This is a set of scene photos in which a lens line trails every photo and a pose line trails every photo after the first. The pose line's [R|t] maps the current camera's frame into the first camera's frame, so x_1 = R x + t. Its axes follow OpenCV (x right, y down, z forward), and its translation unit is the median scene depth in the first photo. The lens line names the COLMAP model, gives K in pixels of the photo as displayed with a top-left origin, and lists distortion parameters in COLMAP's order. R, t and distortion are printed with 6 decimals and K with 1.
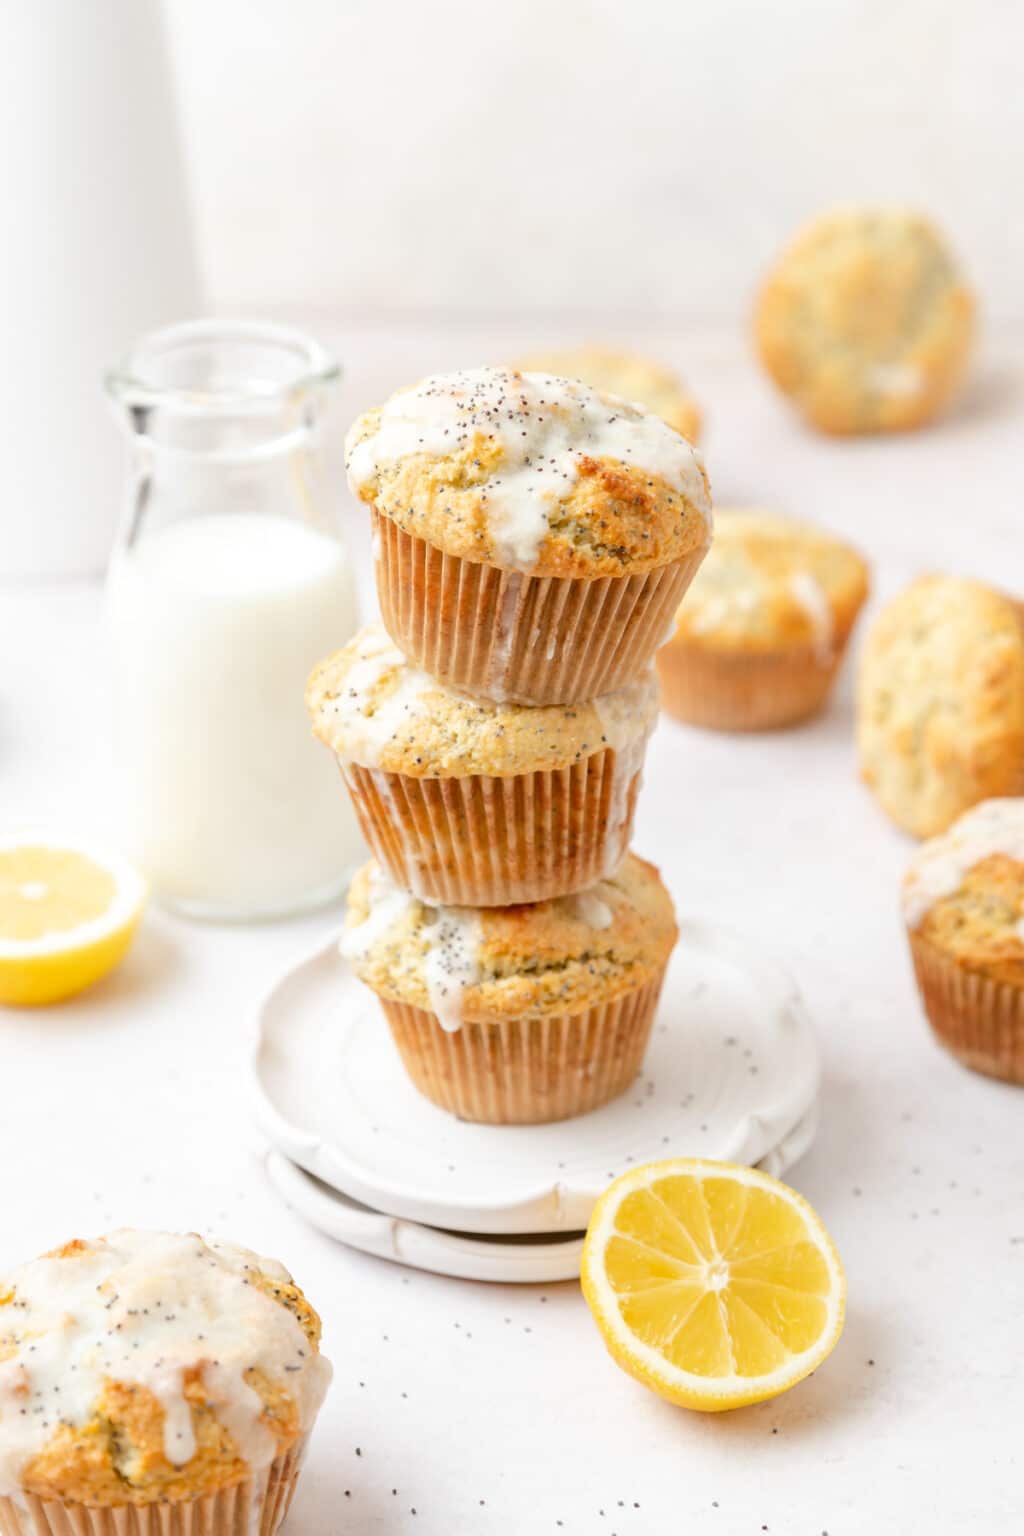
lens RADIAL K [[2841.7, 0, 512.0], [0, 2841.7, 768.0], [0, 0, 1]] dist [-0.005842, -0.203071]
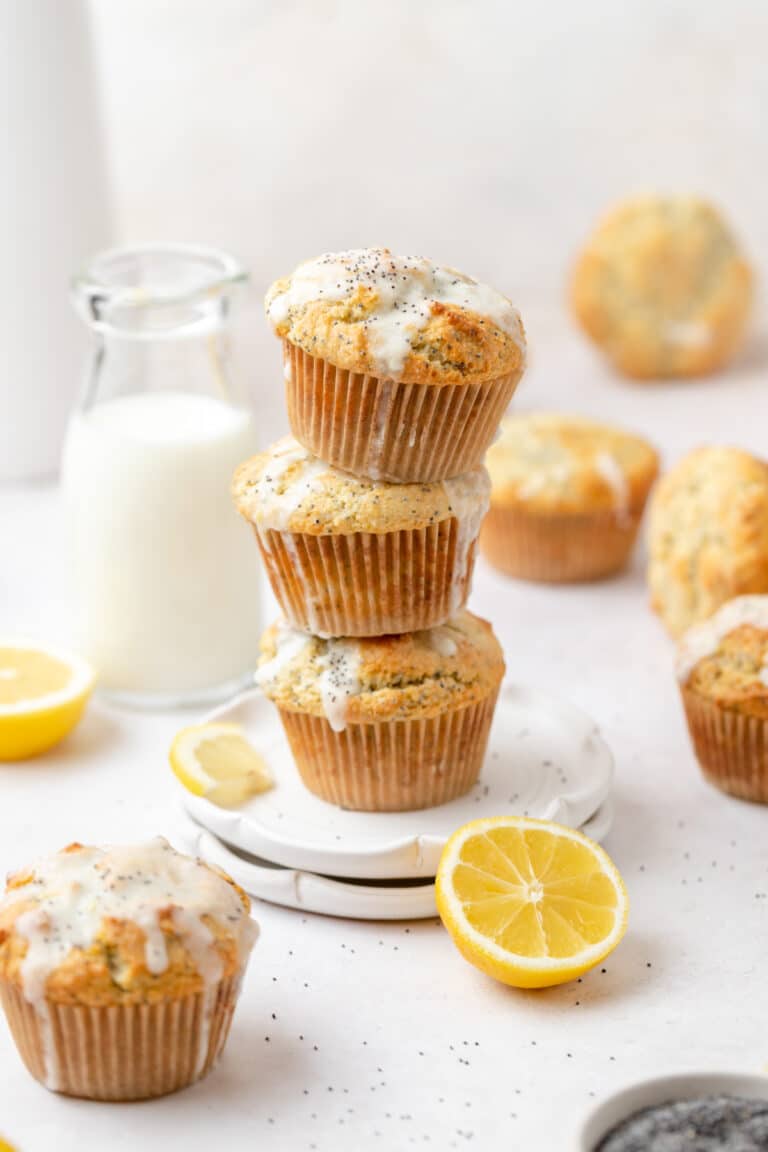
lens RADIAL K [[4046.2, 0, 384.0], [0, 4046.2, 576.0], [0, 0, 1]] dist [-0.137752, 0.305041]
pose [[0.999810, 0.000528, 0.019495, -0.038615], [0.002681, 0.986421, -0.164217, 0.347844], [-0.019317, 0.164238, 0.986232, -0.948011]]
